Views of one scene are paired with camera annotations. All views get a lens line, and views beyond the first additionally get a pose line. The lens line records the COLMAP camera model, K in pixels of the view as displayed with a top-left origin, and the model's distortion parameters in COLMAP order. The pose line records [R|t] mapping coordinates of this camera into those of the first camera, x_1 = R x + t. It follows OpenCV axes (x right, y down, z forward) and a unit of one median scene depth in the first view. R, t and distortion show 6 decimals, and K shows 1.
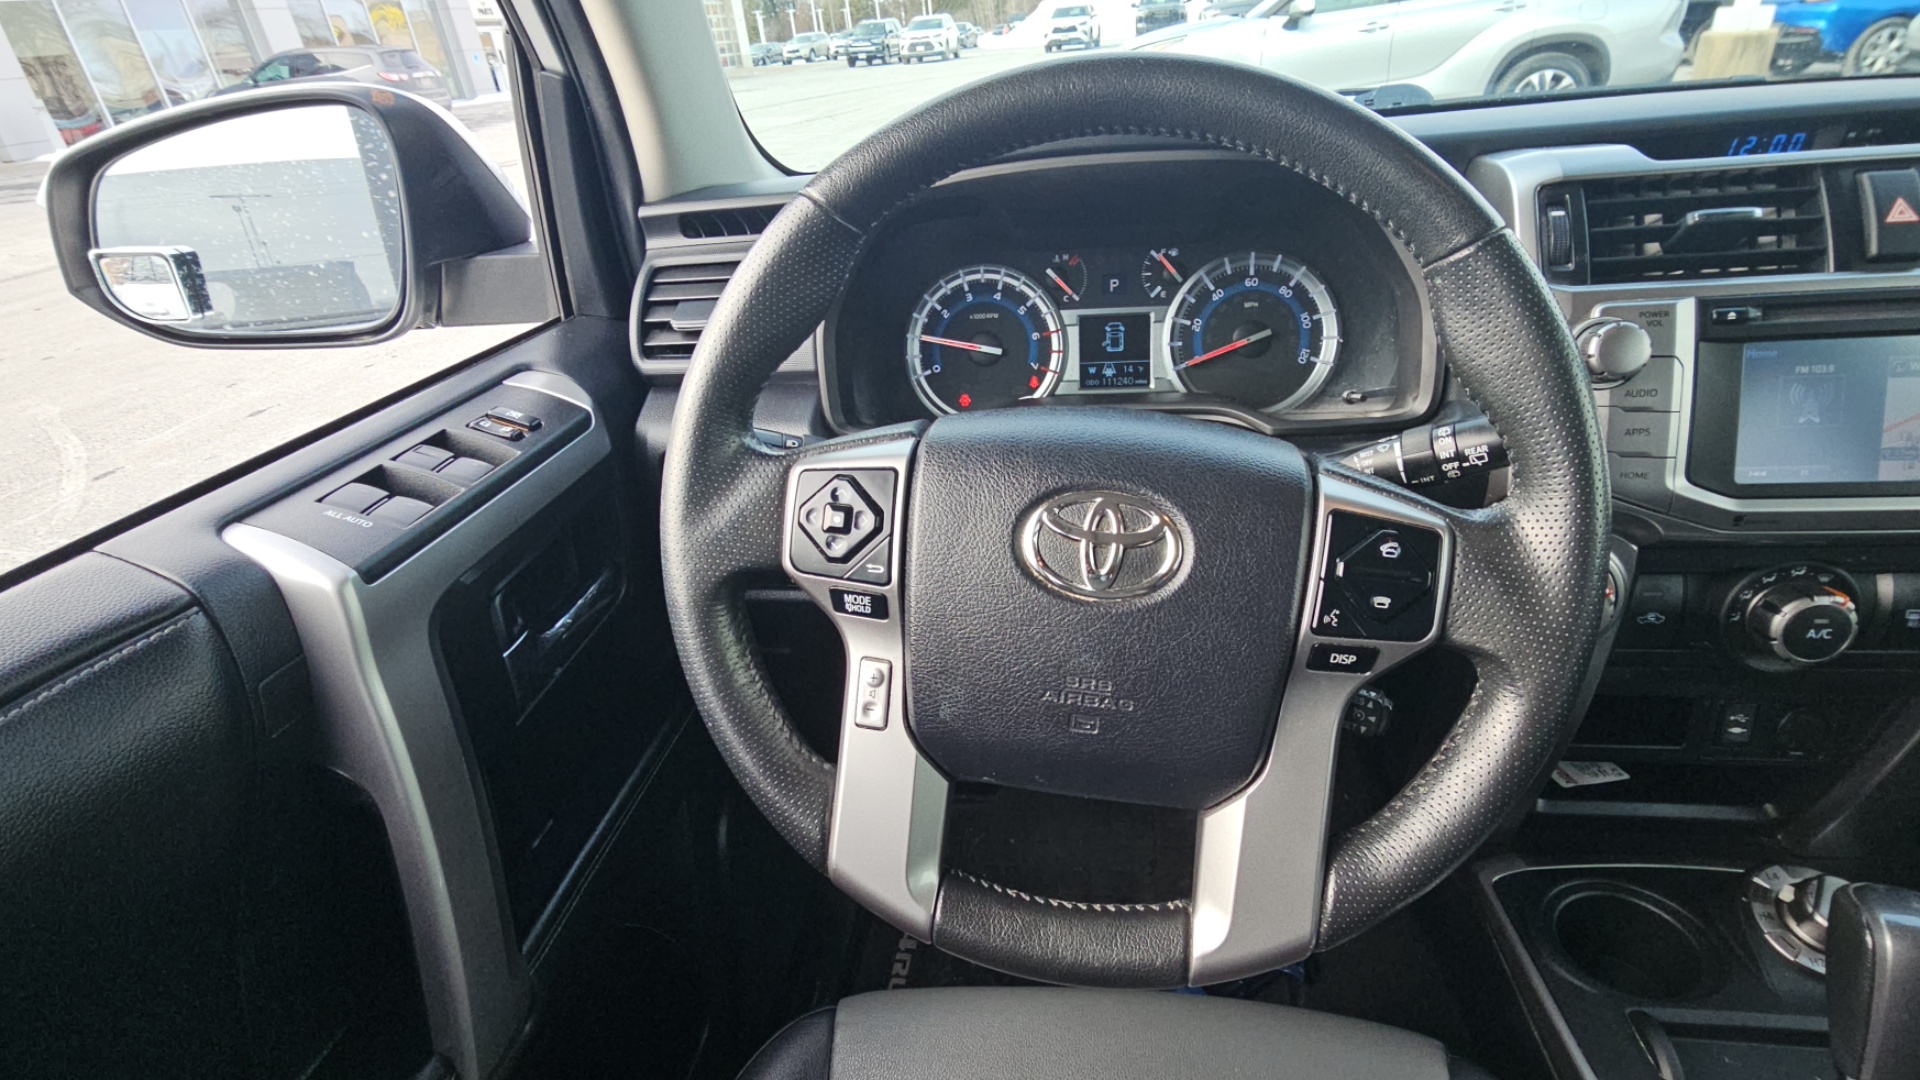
lens RADIAL K [[920.5, 0, 983.2], [0, 920.5, 547.7], [0, 0, 1]] dist [0.004298, -0.002325]
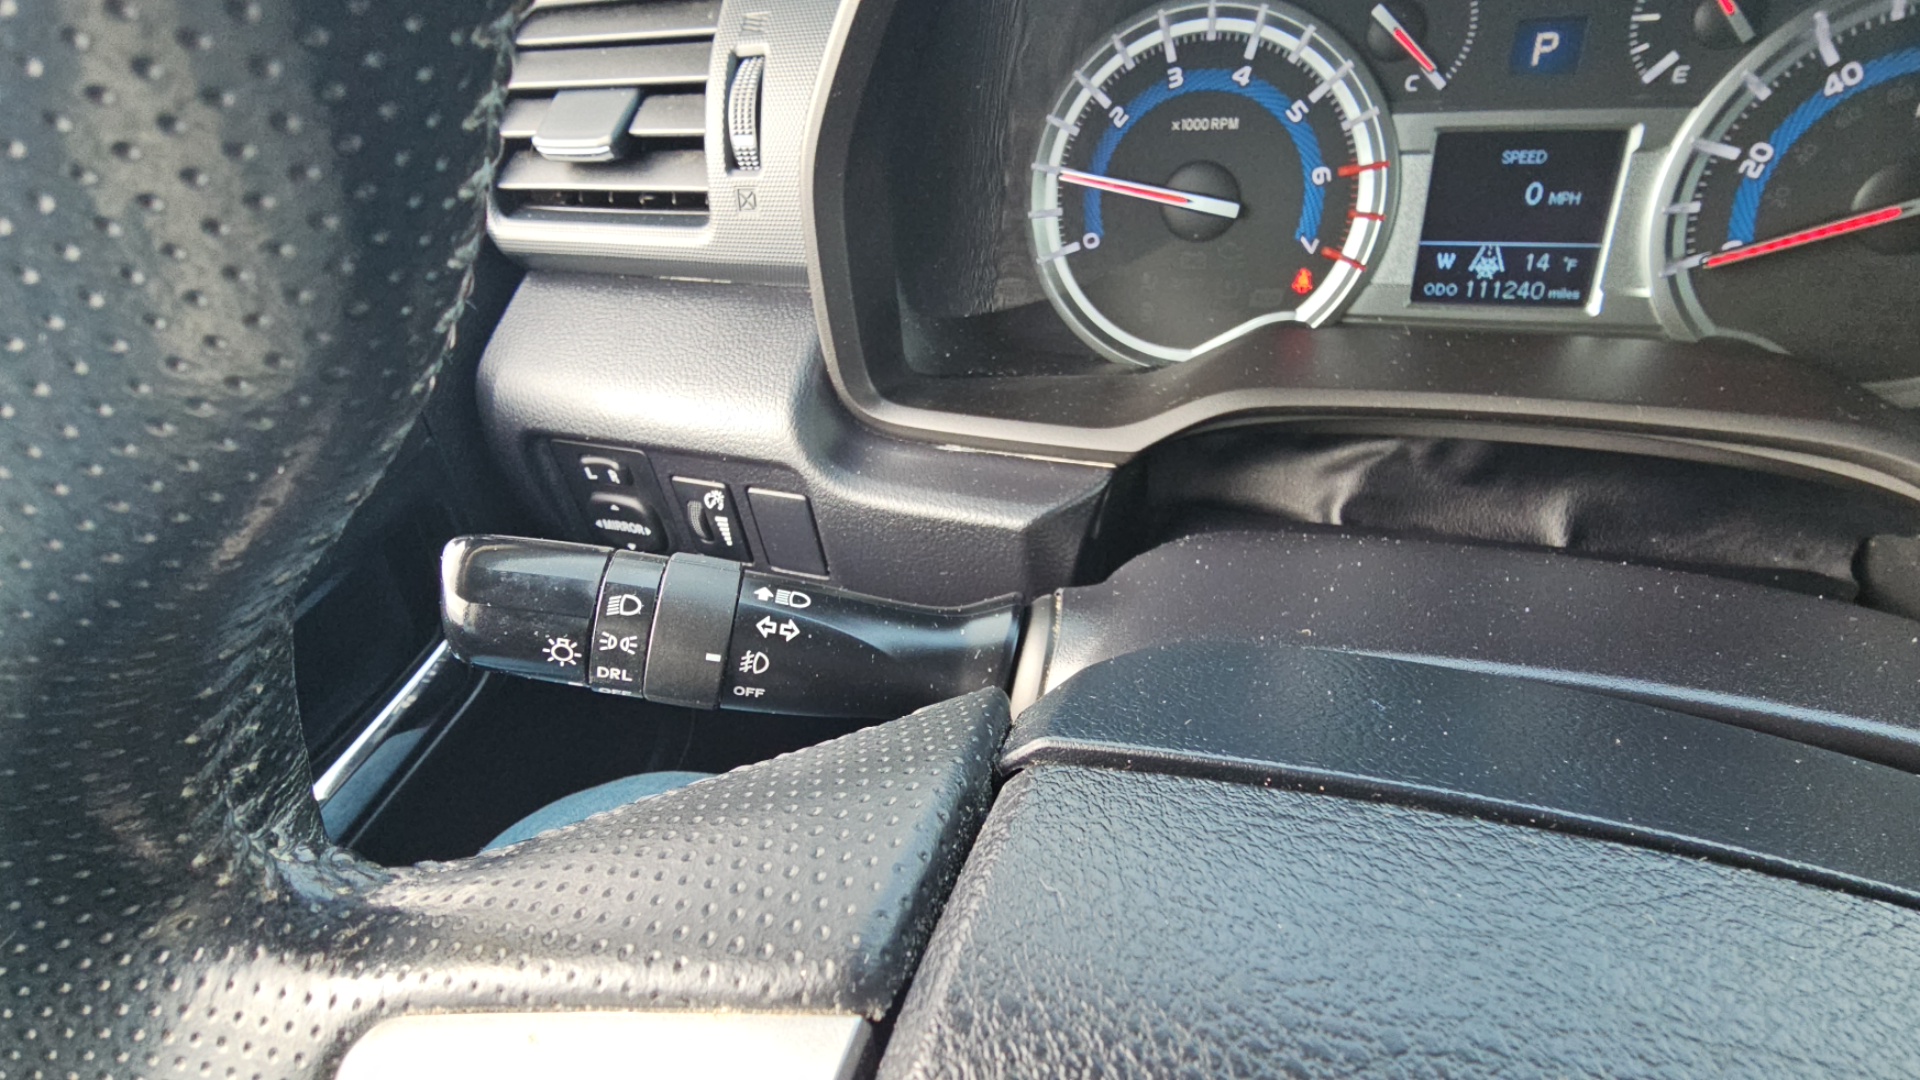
lens RADIAL K [[935.5, 0, 984.2], [0, 935.5, 547.2], [0, 0, 1]] dist [0.013267, -0.007178]
pose [[0.983025, 0.084977, -0.162609, -0.013635], [-0.040959, 0.965550, 0.256972, -0.172901], [0.178844, -0.245950, 0.952640, 0.519133]]
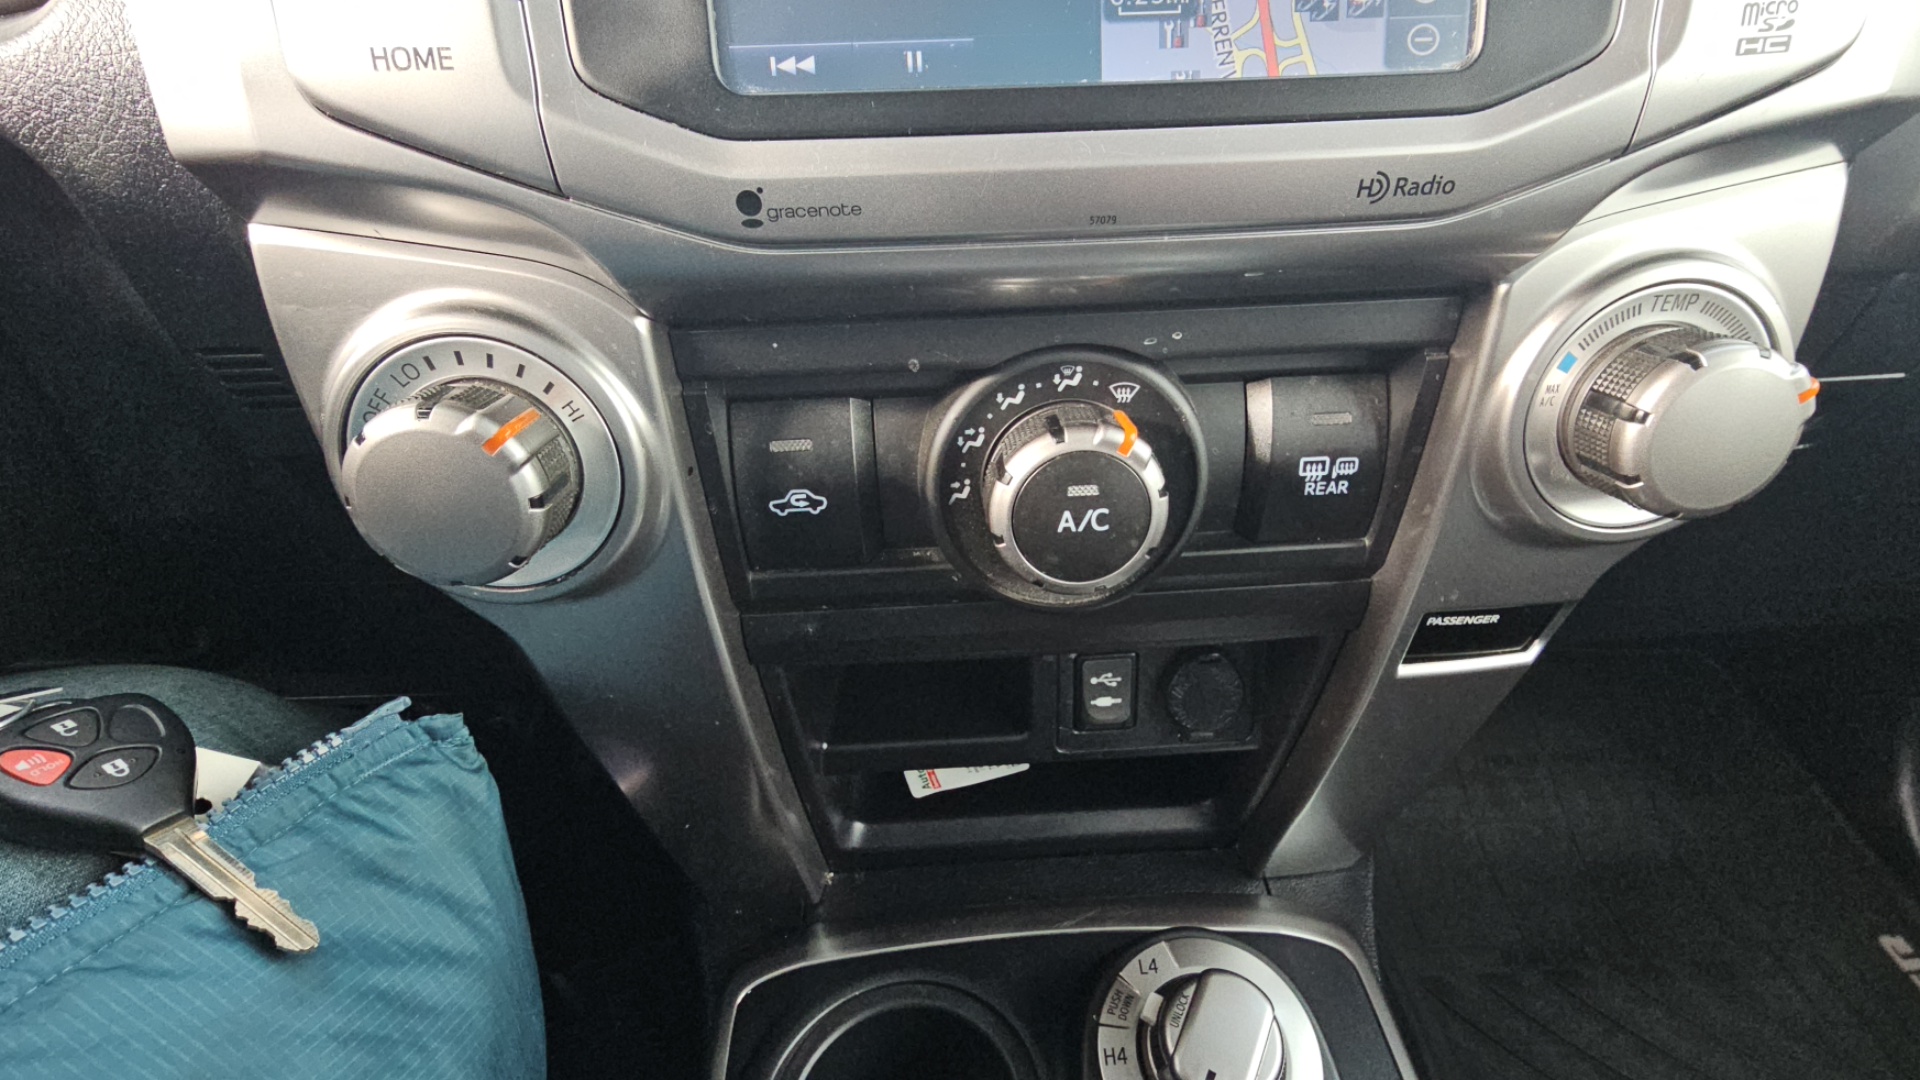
lens RADIAL K [[935.6, 0, 975.1], [0, 935.6, 549.1], [0, 0, 1]] dist [0.000419, -0.000528]
pose [[0.979438, -0.059309, 0.192833, 0.618302], [0.040159, 0.993999, 0.101748, 0.048939], [-0.197710, -0.091912, 0.975942, 0.471669]]
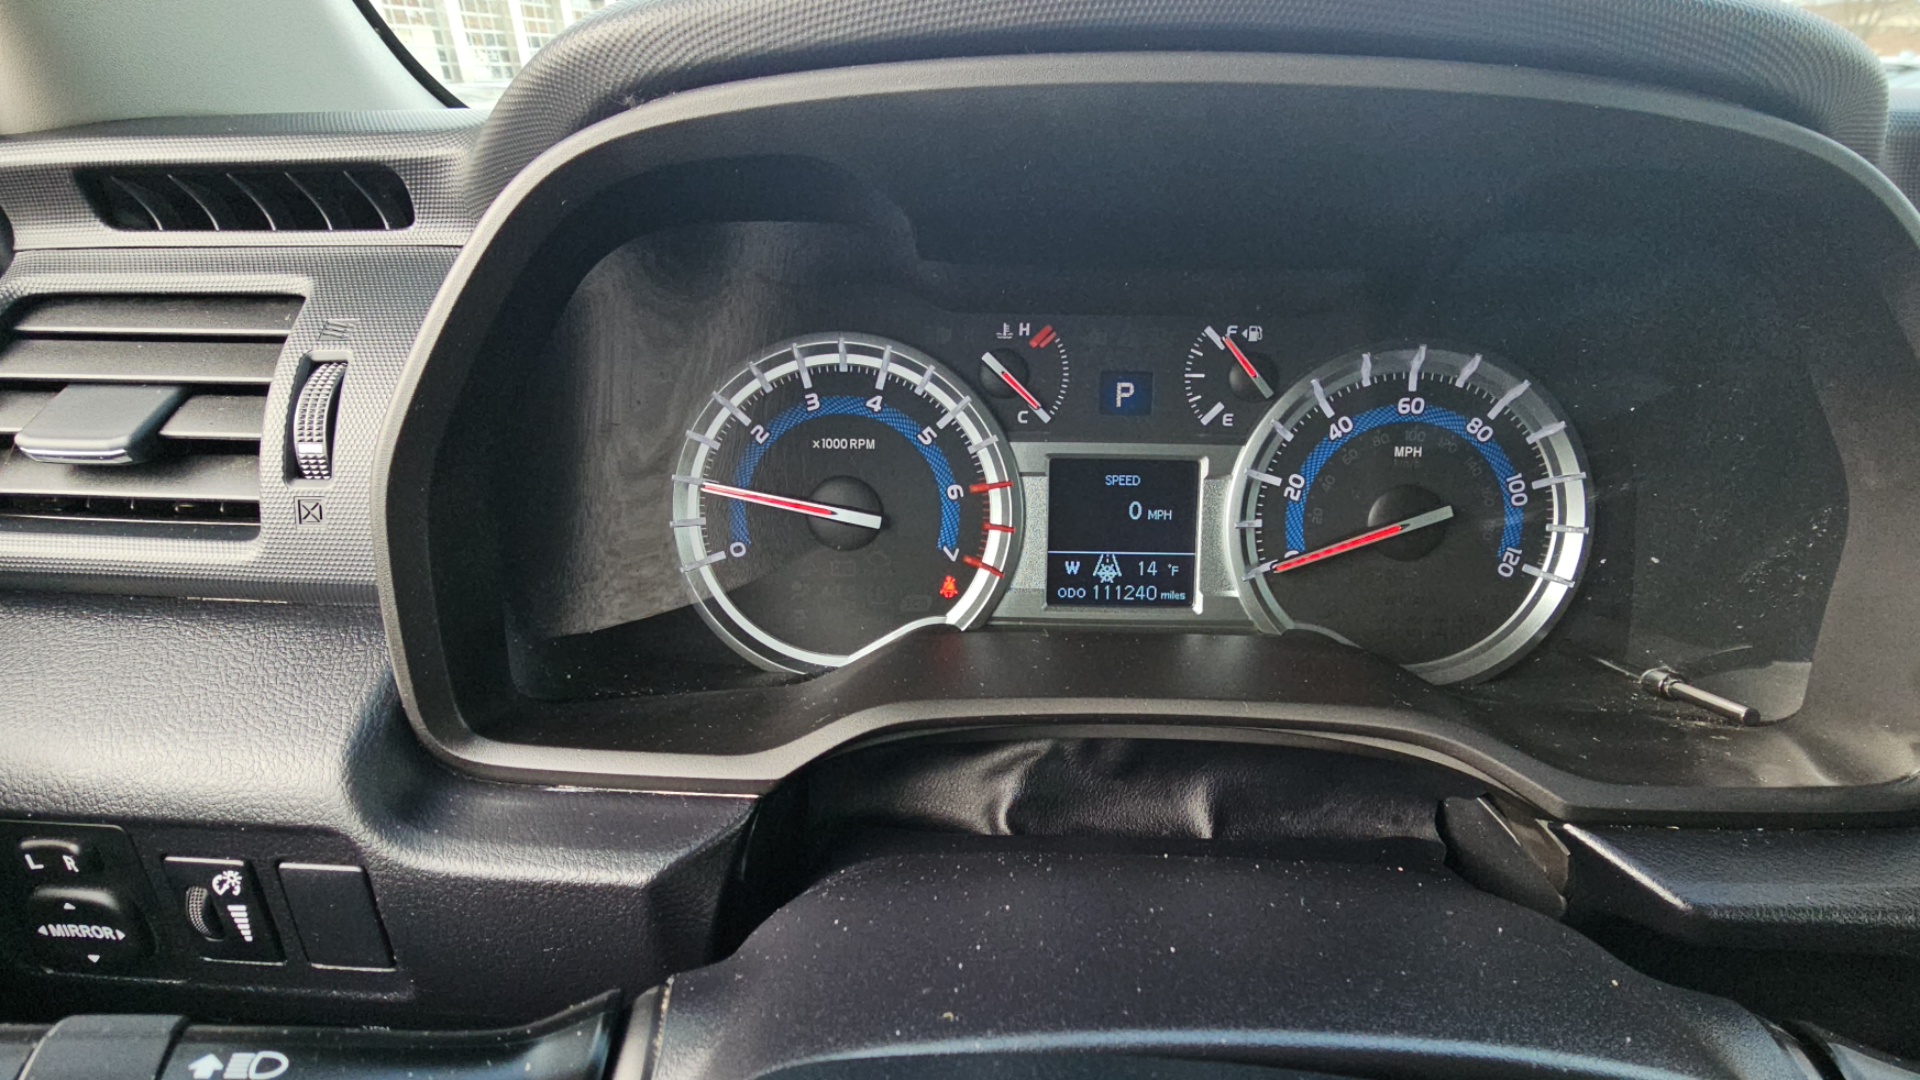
lens RADIAL K [[935.5, 0, 984.2], [0, 935.5, 547.2], [0, 0, 1]] dist [0.013267, -0.007178]
pose [[0.989883, 0.026615, 0.139369, 0.006492], [-0.020287, 0.998706, -0.046627, -0.186124], [-0.140430, 0.043328, 0.989142, 0.548231]]
